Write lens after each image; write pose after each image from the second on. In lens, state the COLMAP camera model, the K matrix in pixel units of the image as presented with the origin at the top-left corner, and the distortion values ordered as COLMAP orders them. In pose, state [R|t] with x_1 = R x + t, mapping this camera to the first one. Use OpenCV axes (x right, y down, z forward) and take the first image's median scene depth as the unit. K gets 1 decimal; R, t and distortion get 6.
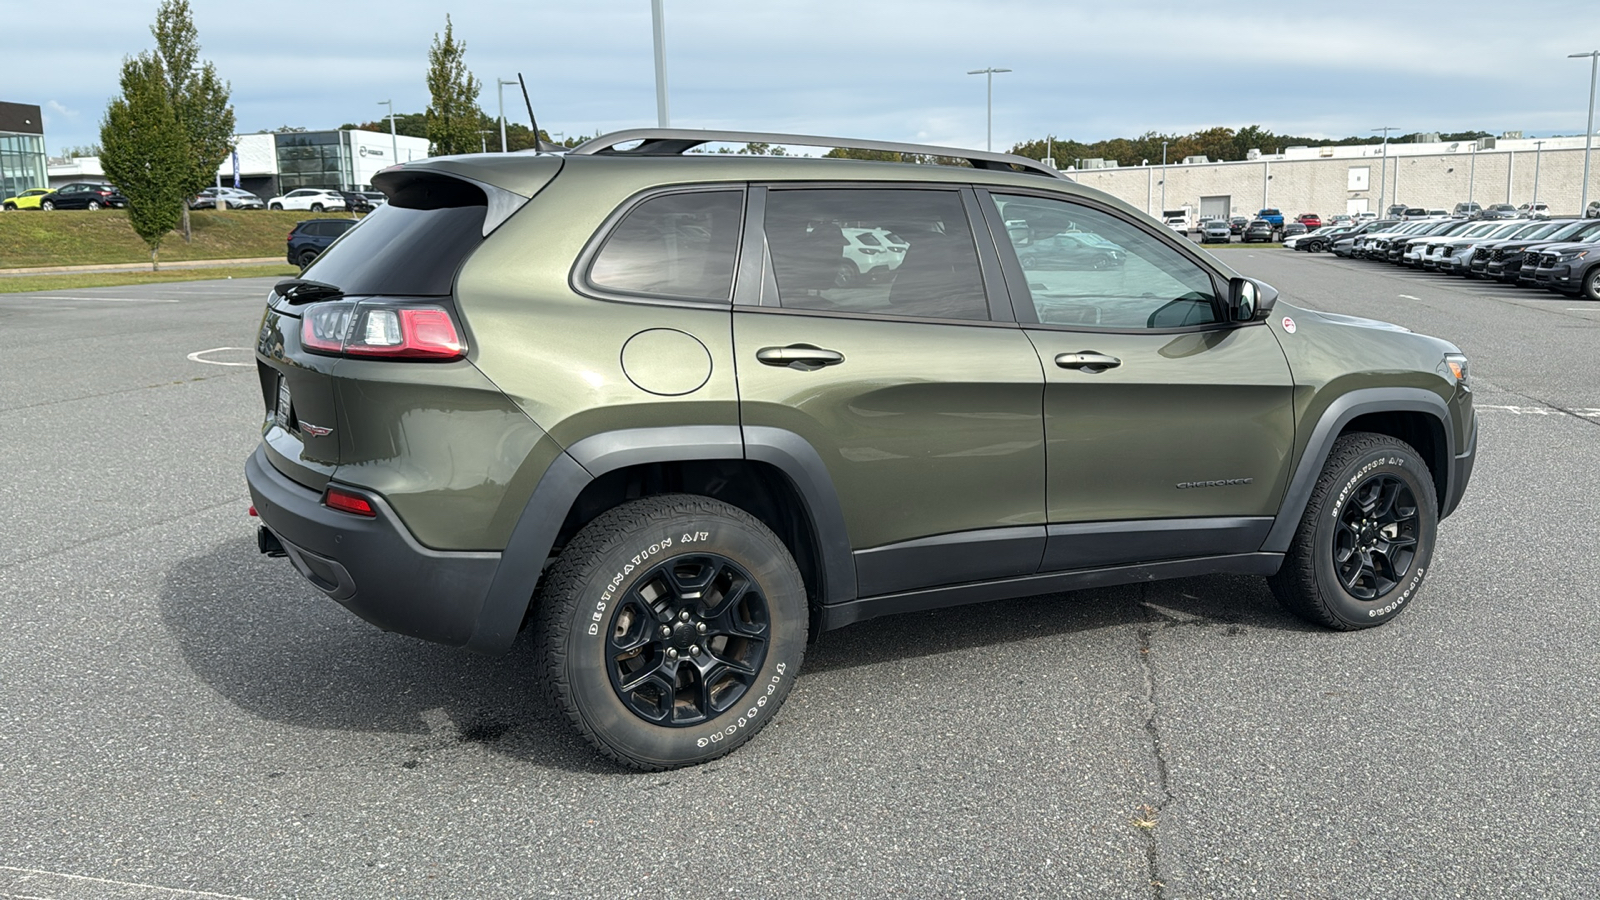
lens RADIAL K [[1298.6, 0, 834.0], [0, 1298.6, 460.5], [0, 0, 1]] dist [0.132344, -0.228934]
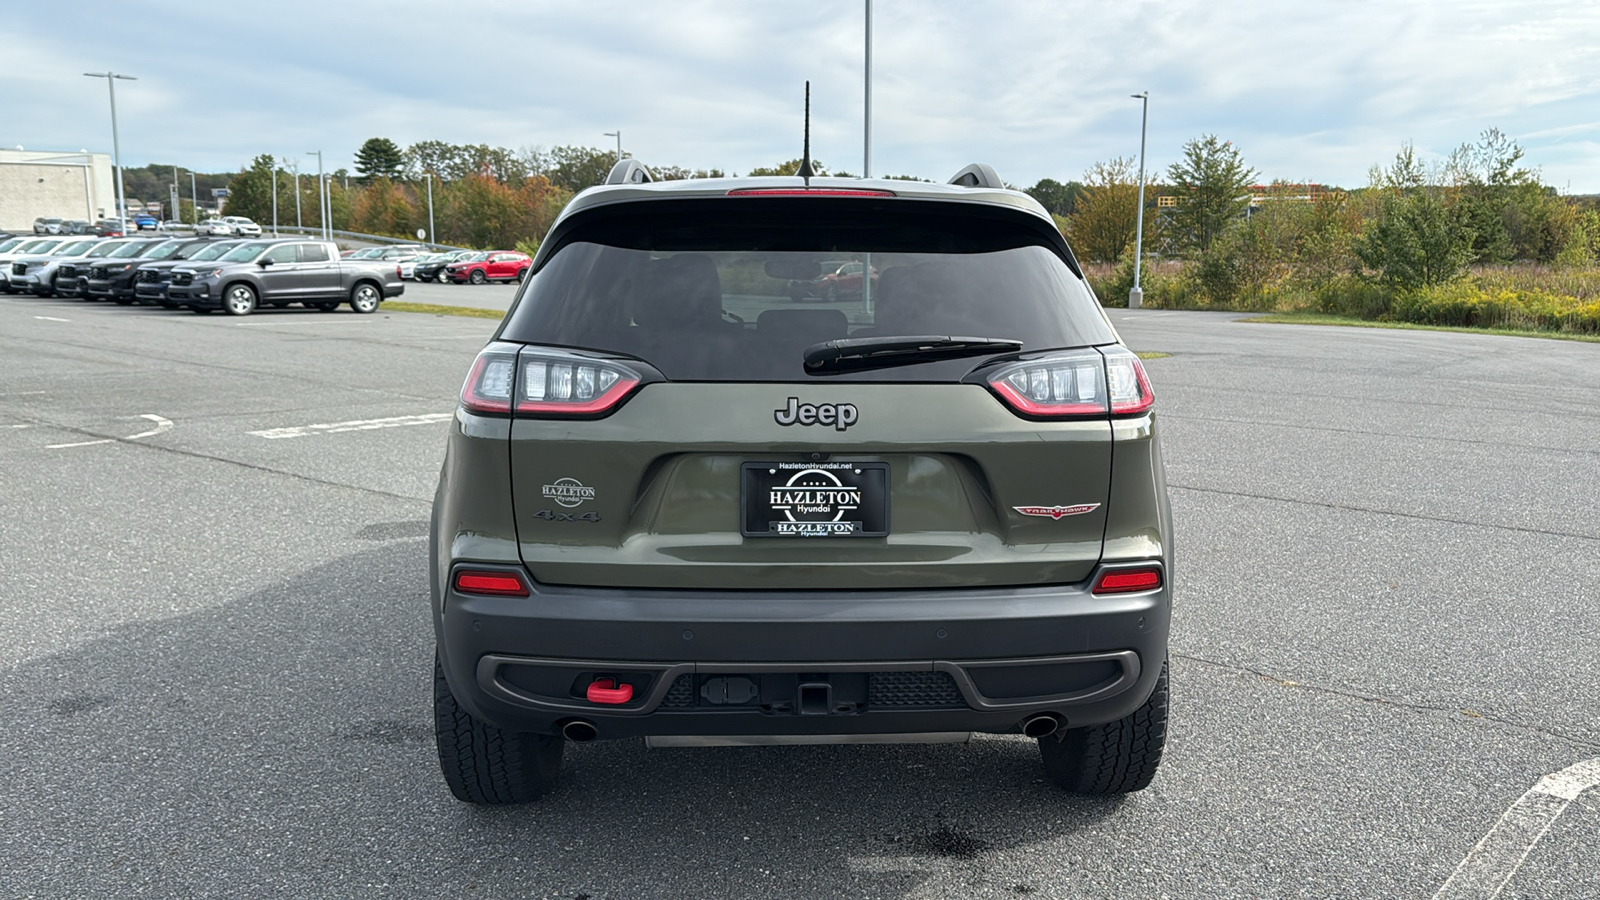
lens RADIAL K [[1298.6, 0, 834.0], [0, 1298.6, 460.5], [0, 0, 1]] dist [0.132344, -0.228934]
pose [[0.456472, -0.131775, 0.879925, -0.463434], [0.141578, 0.987128, 0.074384, -0.053326], [-0.878401, 0.090624, 0.469253, 0.286656]]
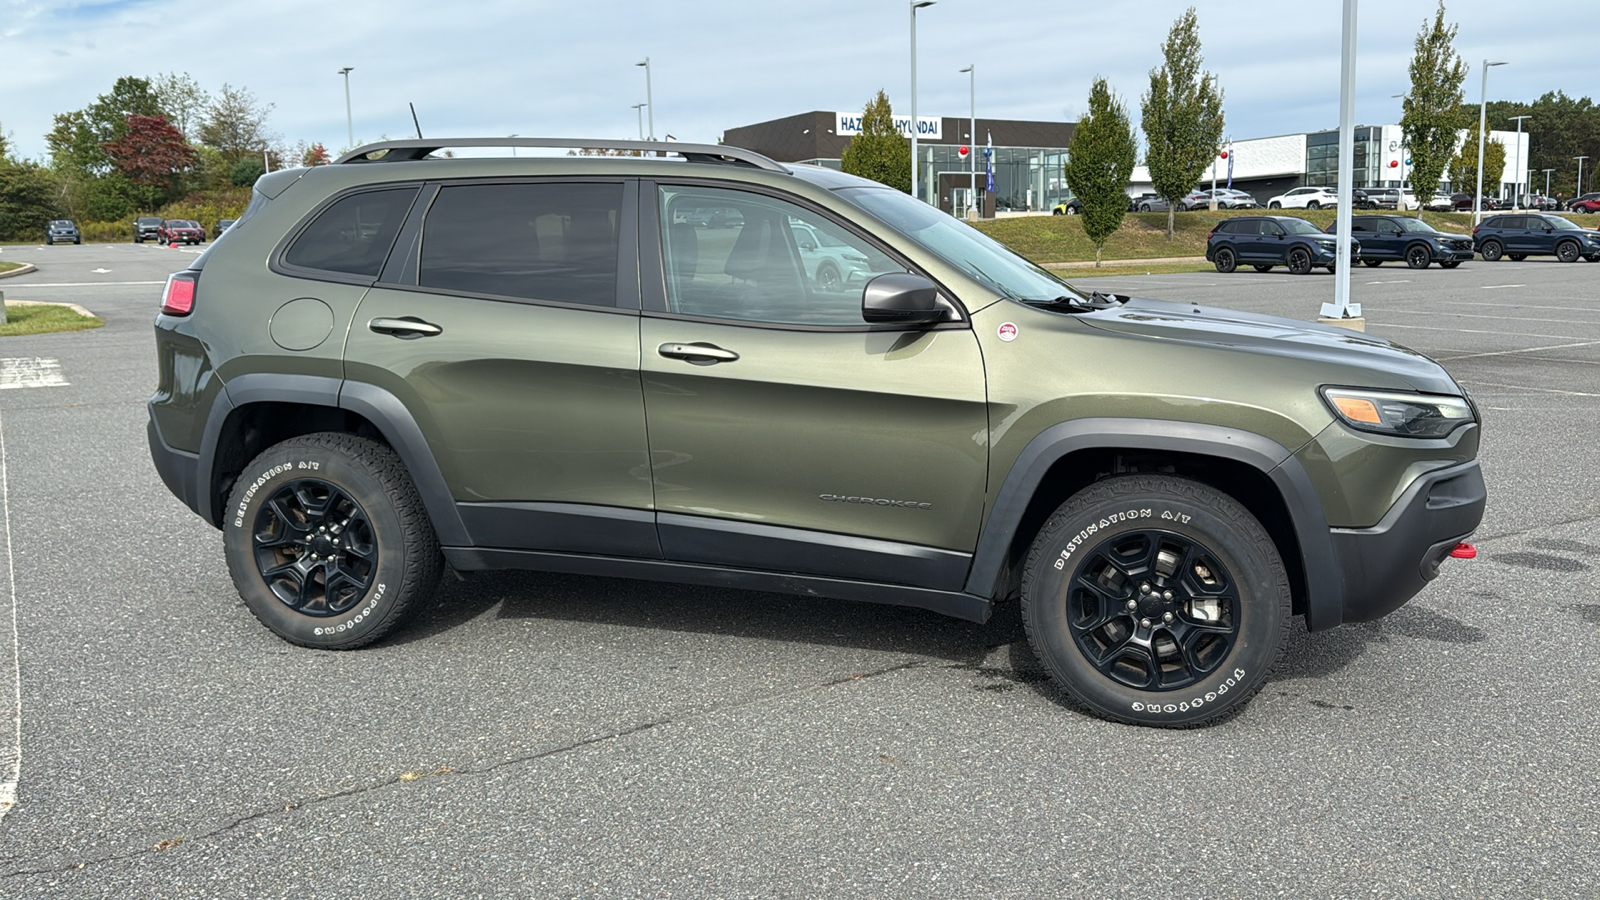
lens RADIAL K [[1297.5, 0, 818.4], [0, 1297.5, 441.6], [0, 0, 1]] dist [0.135429, -0.253013]
pose [[0.709962, 0.105080, -0.696356, 0.453608], [-0.113449, 0.992956, 0.034170, -0.025477], [0.695041, 0.054741, 0.716883, 0.174047]]
